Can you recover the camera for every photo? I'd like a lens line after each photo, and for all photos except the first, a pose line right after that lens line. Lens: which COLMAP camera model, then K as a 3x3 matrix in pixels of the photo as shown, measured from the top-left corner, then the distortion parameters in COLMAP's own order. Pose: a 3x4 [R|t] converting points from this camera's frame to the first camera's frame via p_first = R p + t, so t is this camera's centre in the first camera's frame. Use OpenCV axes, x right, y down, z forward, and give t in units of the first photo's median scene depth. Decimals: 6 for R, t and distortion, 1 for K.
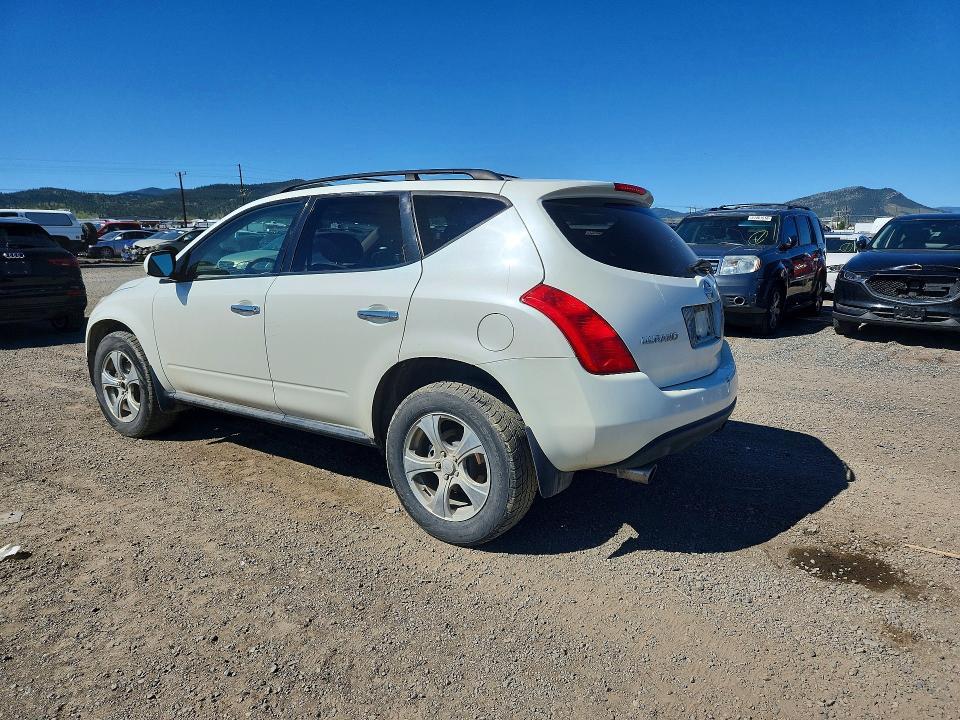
lens RADIAL K [[663.2, 0, 480.0], [0, 663.2, 360.0], [0, 0, 1]] dist [0.074027, -0.059341]
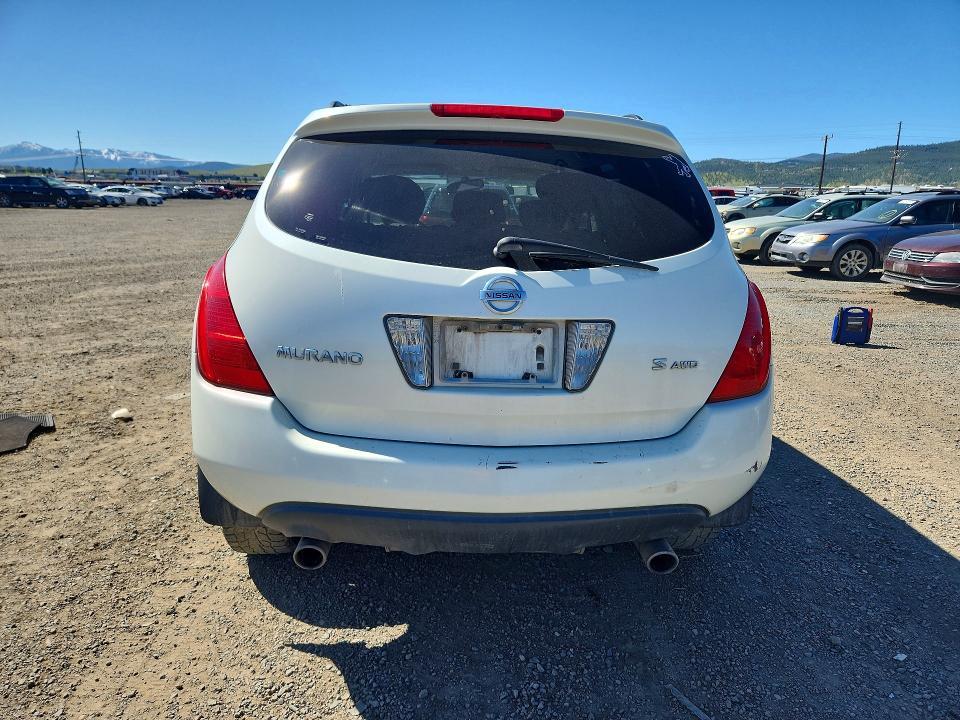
lens RADIAL K [[663.2, 0, 480.0], [0, 663.2, 360.0], [0, 0, 1]] dist [0.074027, -0.059341]
pose [[0.613001, 0.205631, -0.762854, 0.183822], [-0.171092, 0.977175, 0.125919, -0.028889], [0.771335, 0.053330, 0.634191, 0.156480]]
